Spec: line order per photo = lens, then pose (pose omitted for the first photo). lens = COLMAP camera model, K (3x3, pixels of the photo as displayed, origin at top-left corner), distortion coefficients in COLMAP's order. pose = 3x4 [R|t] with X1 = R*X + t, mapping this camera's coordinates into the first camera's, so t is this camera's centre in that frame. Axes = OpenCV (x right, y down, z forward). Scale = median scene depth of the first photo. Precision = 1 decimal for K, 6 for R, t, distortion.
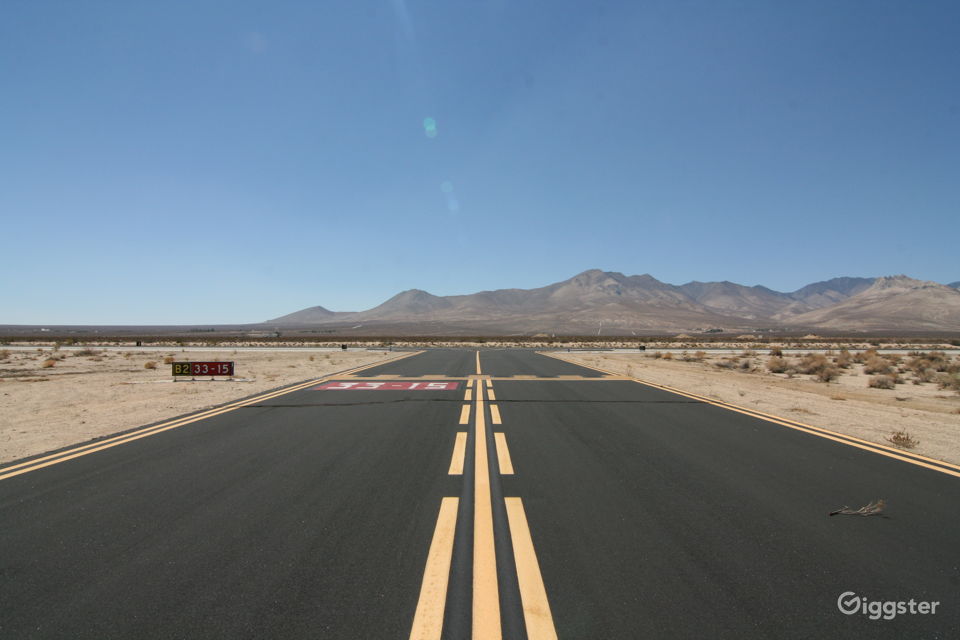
lens RADIAL K [[542.6, 0, 480.8], [0, 542.6, 313.4], [0, 0, 1]] dist [-0.008404, -0.009860]
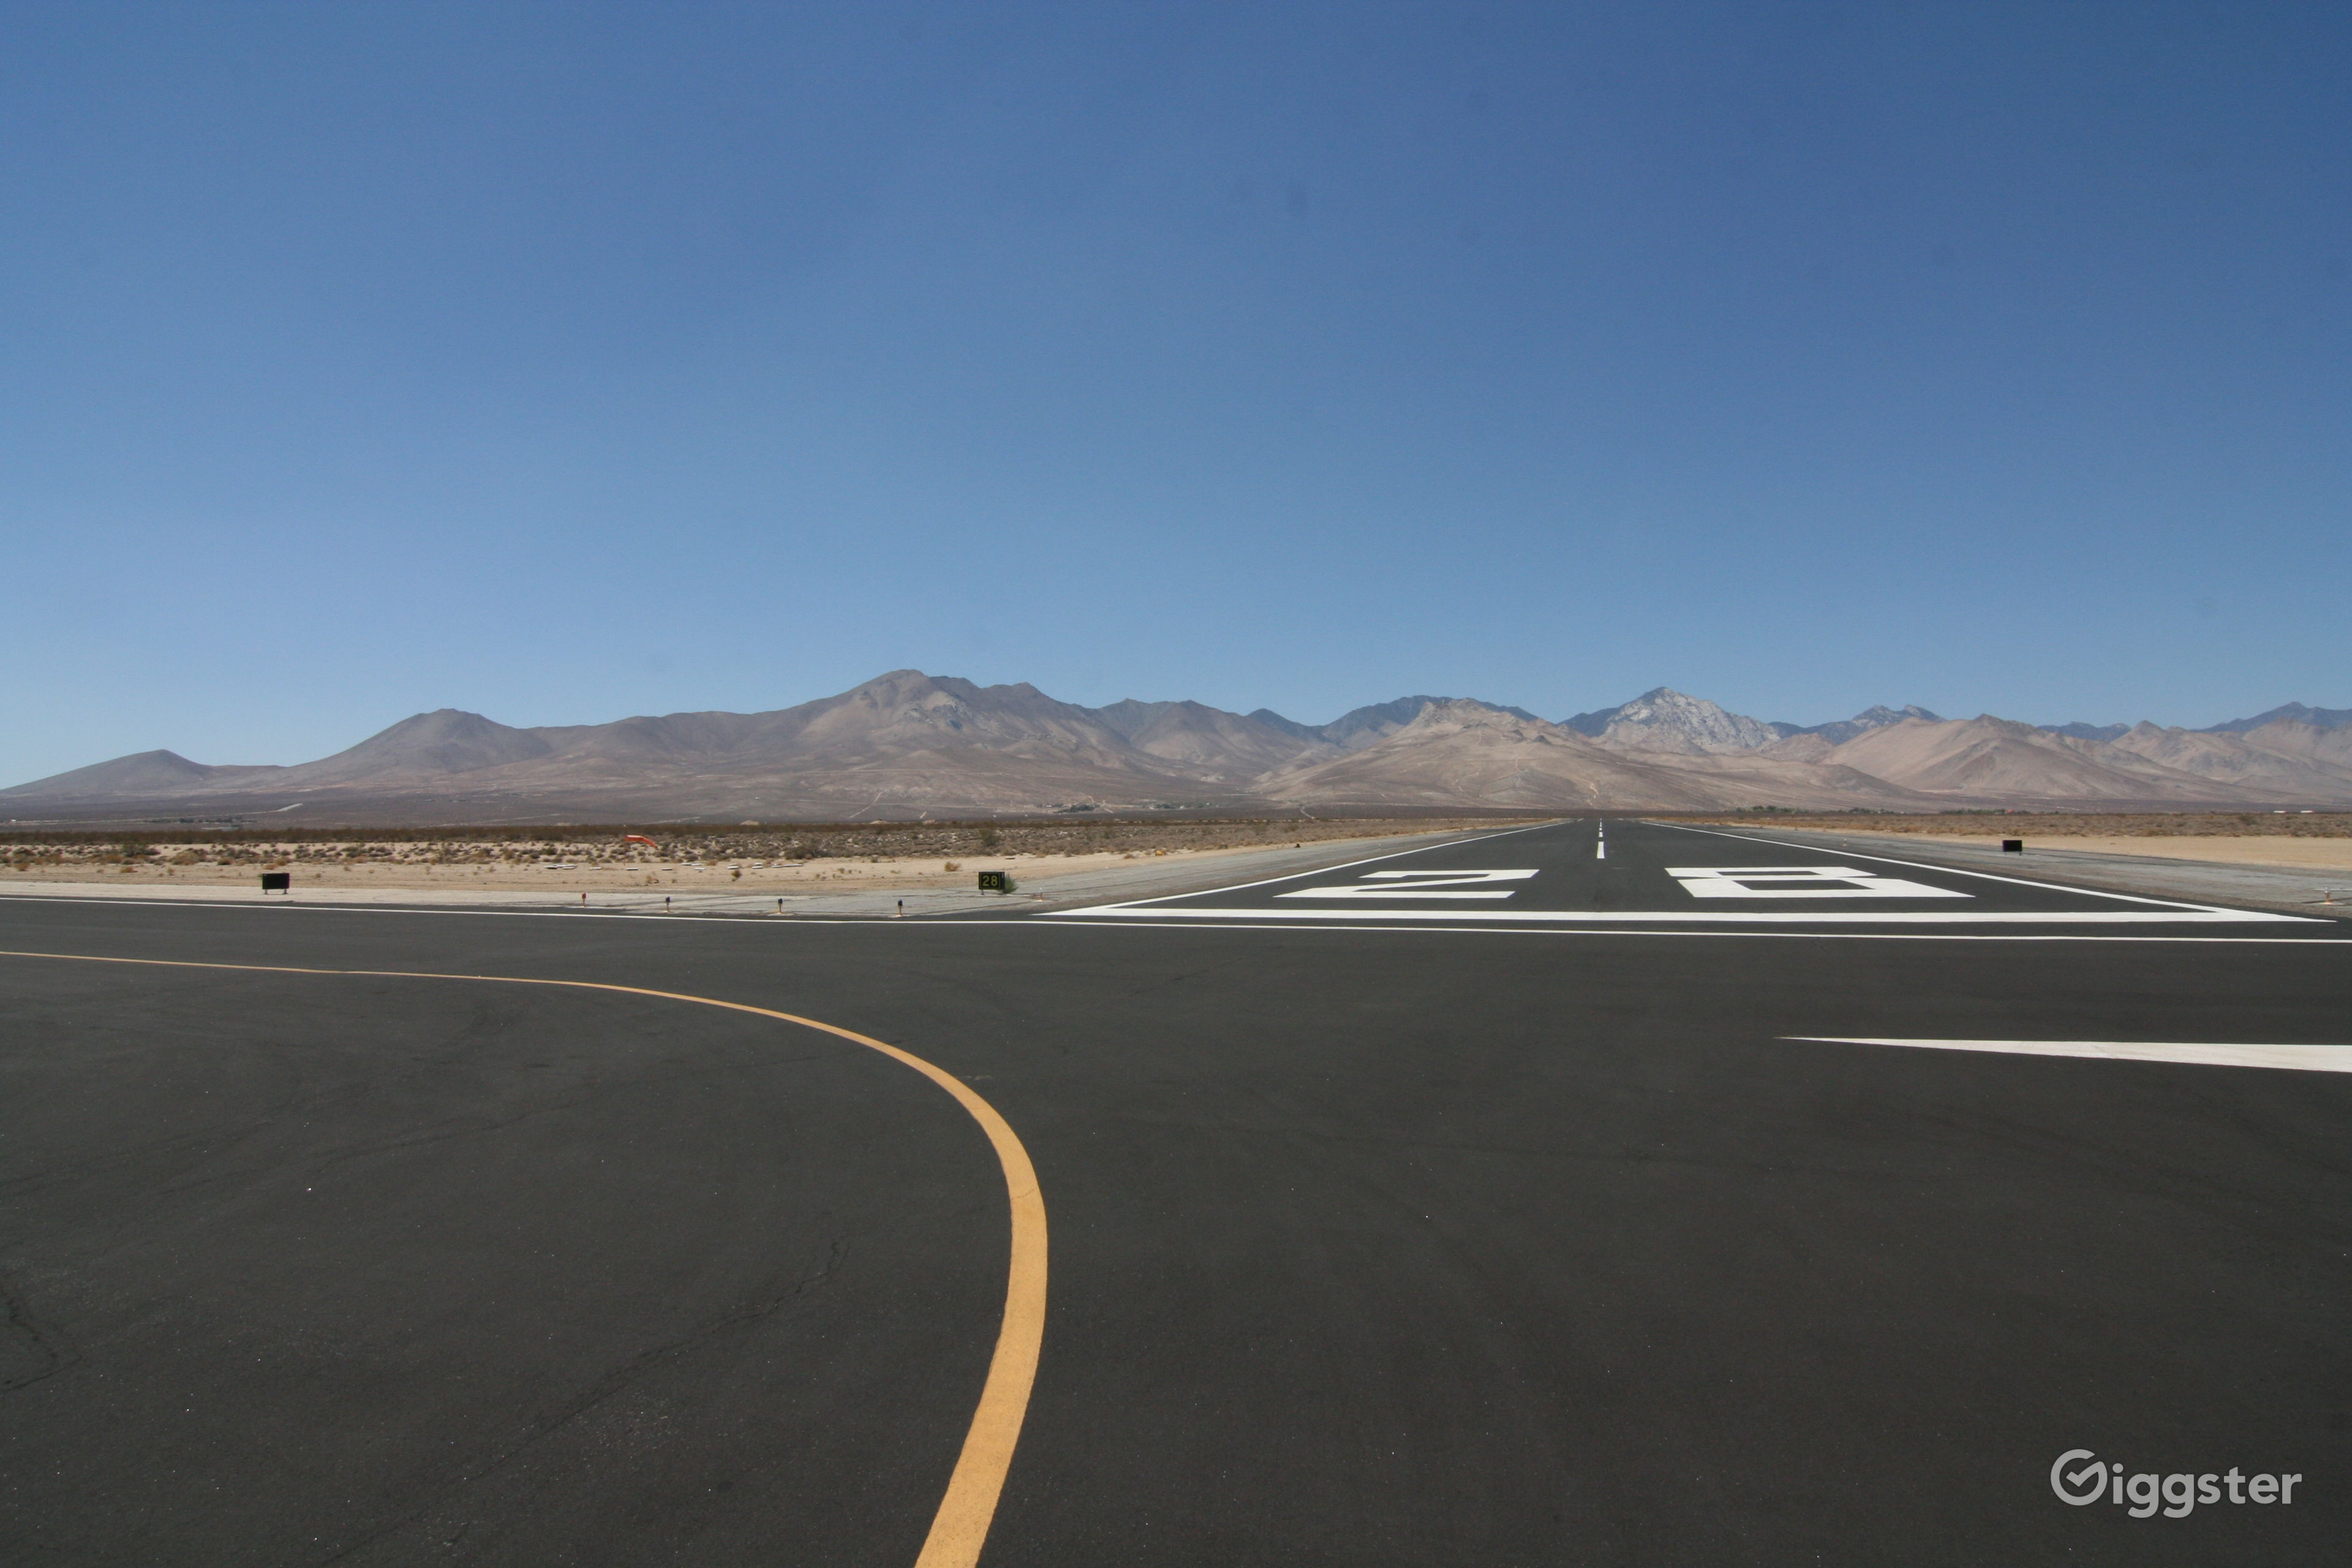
lens RADIAL K [[1329.4, 0, 1177.7], [0, 1329.4, 774.0], [0, 0, 1]] dist [-0.008404, -0.009860]
pose [[0.929804, -0.001642, 0.368050, 0.017654], [-0.000812, 0.999978, 0.006514, -0.004256], [-0.368053, -0.006356, 0.929783, -0.104109]]
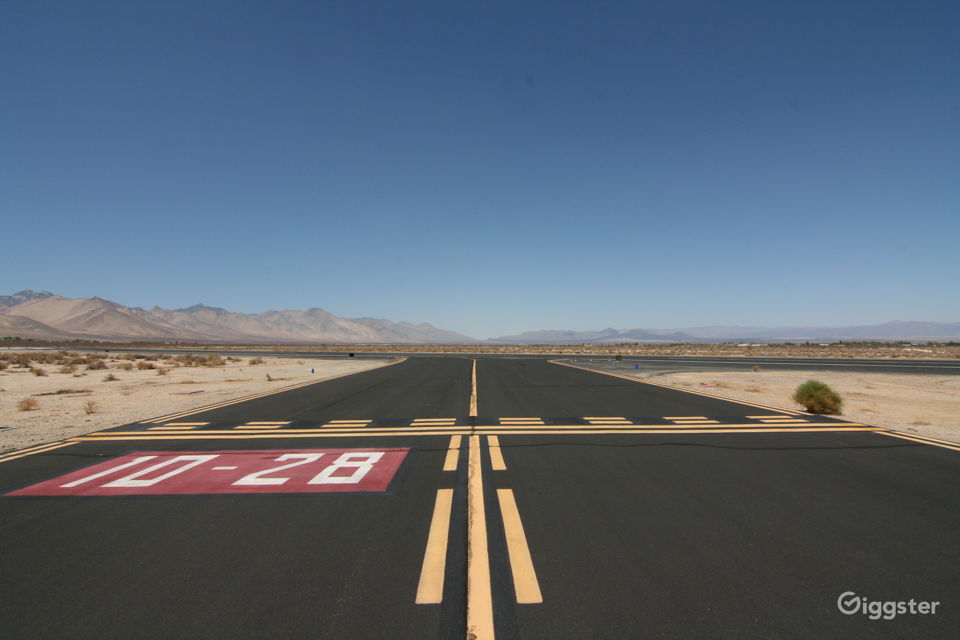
lens RADIAL K [[542.6, 0, 481.4], [0, 542.6, 314.1], [0, 0, 1]] dist [-0.008404, -0.009860]
pose [[-0.010251, 0.046810, 0.998851, 0.084419], [-0.041486, 0.998024, -0.047197, 0.000068], [-0.999087, -0.041922, -0.008289, -0.008755]]
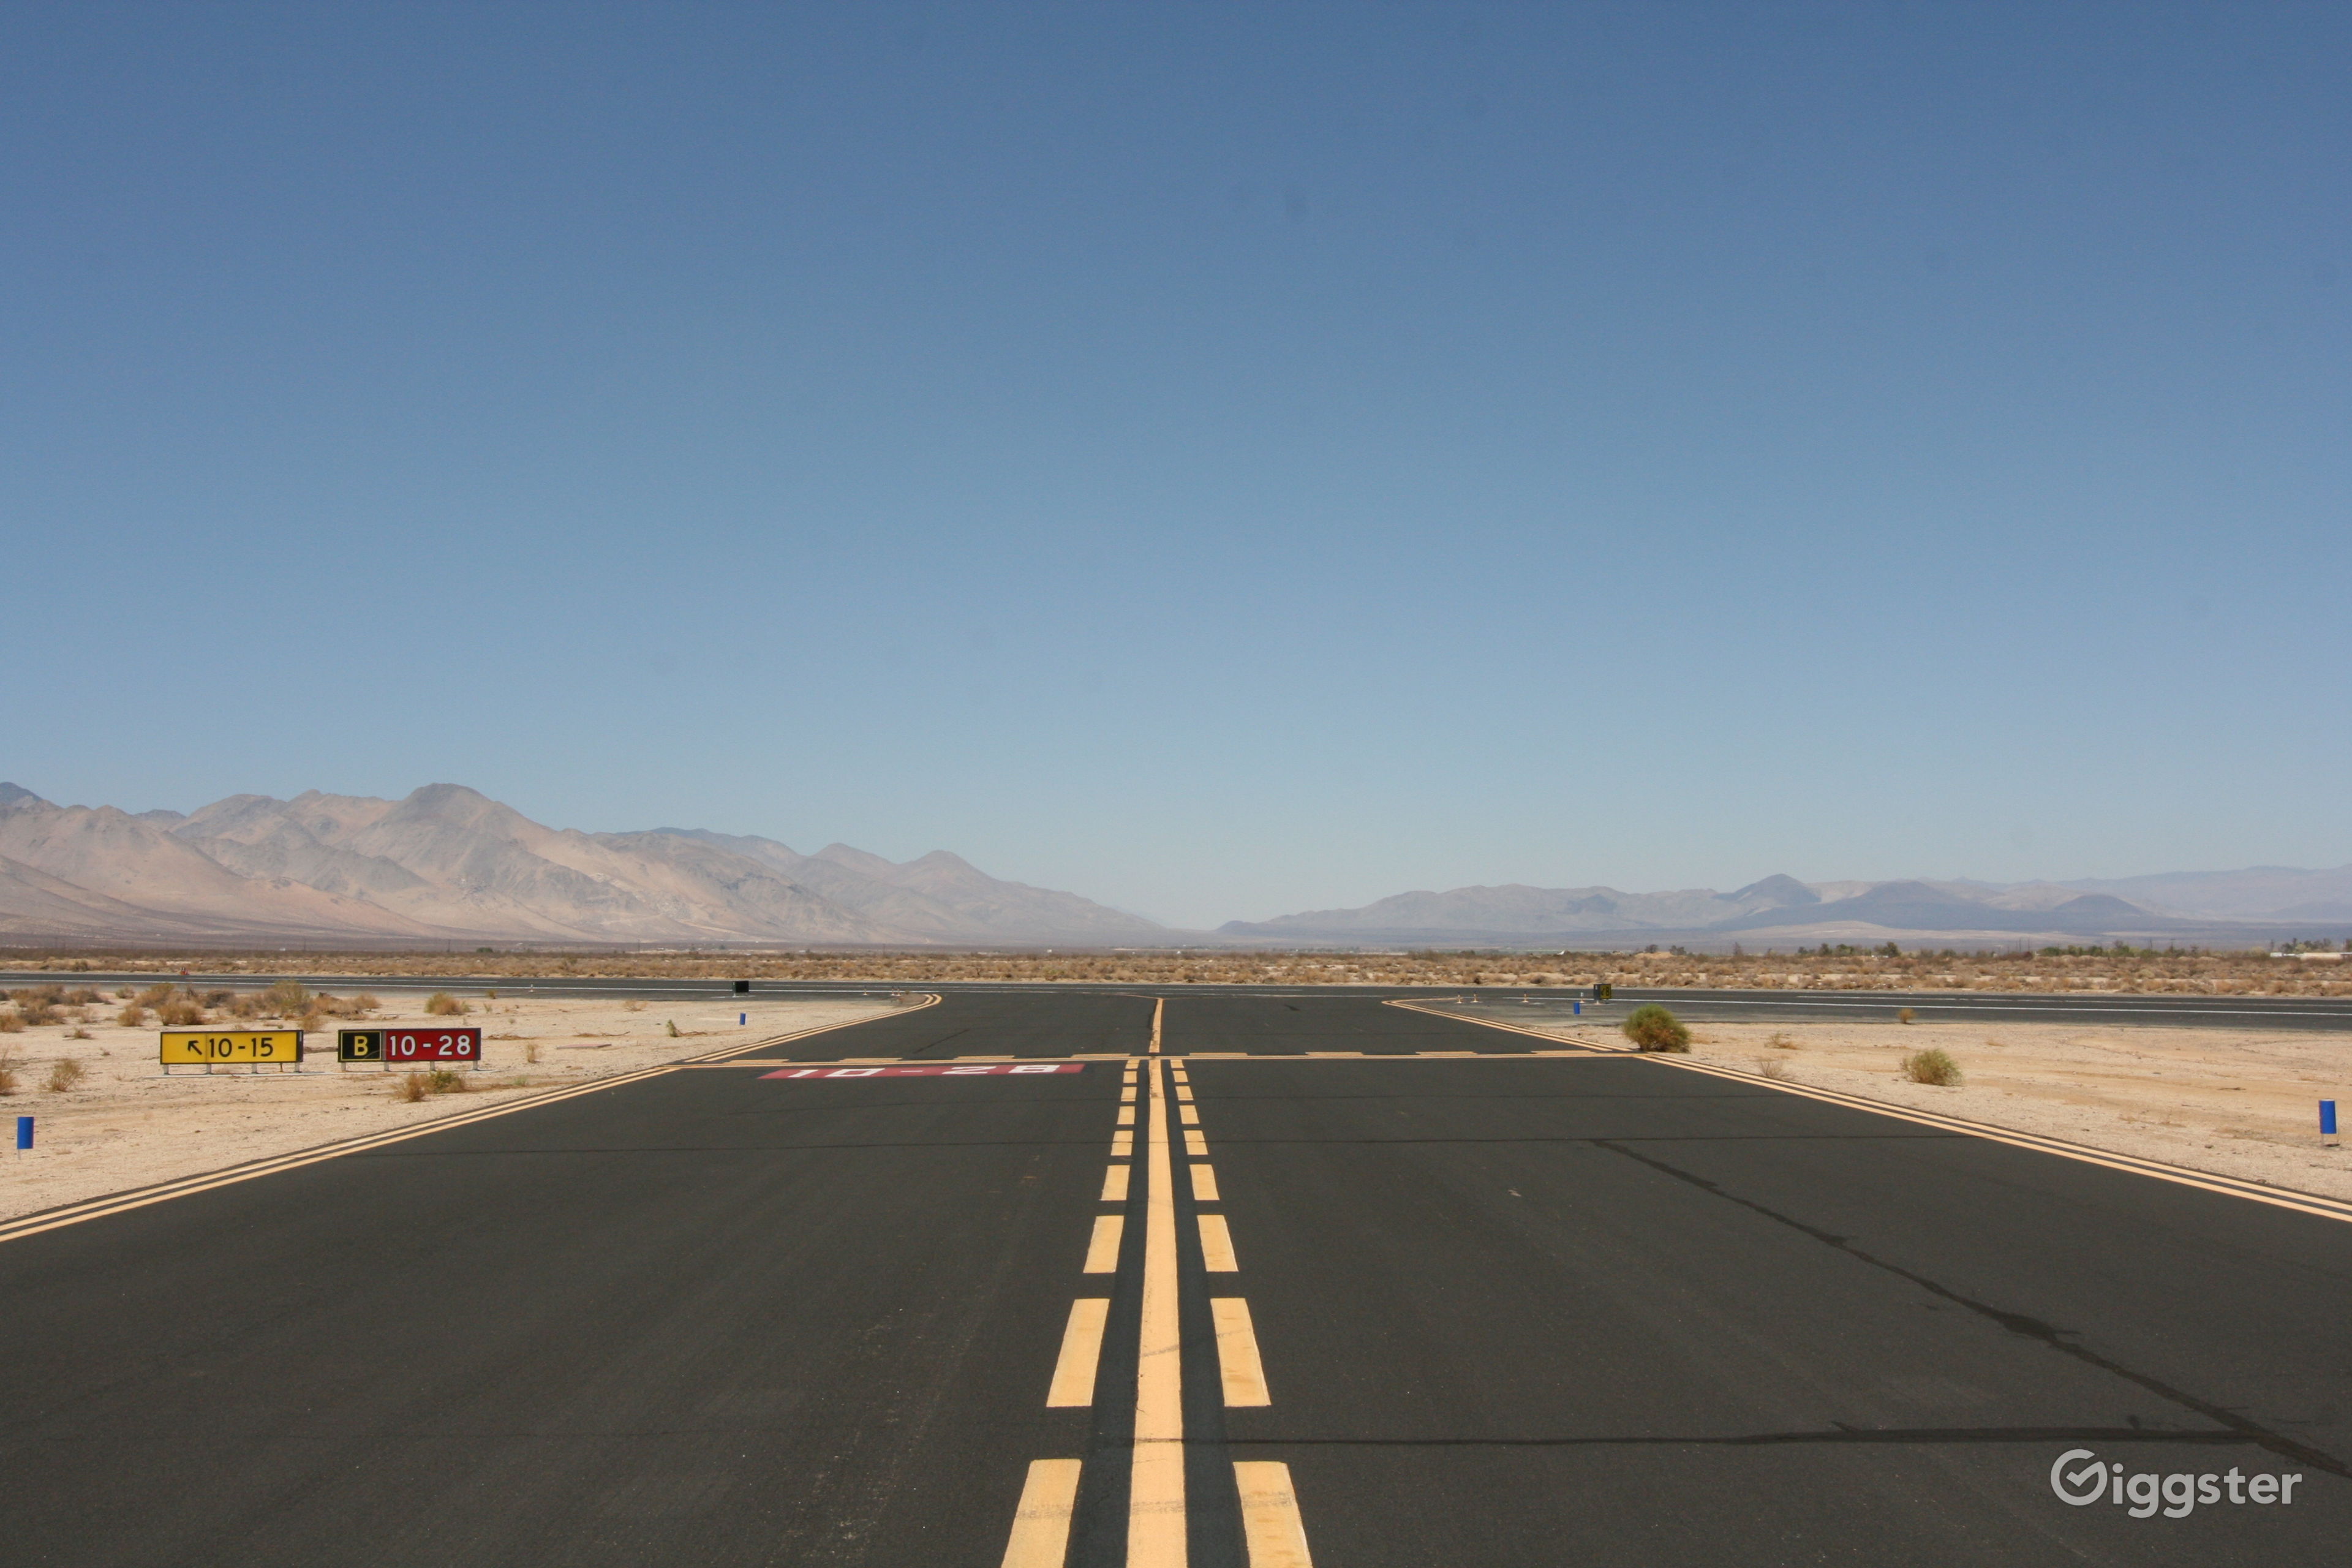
lens RADIAL K [[2463.5, 0, 1184.9], [0, 2463.5, 748.6], [0, 0, 1]] dist [0.000043, 0.000000]
pose [[-0.006027, 0.072745, 0.997332, 0.078498], [-0.042240, 0.996442, -0.072935, 0.000008], [-0.999089, -0.042567, -0.002933, -0.008834]]
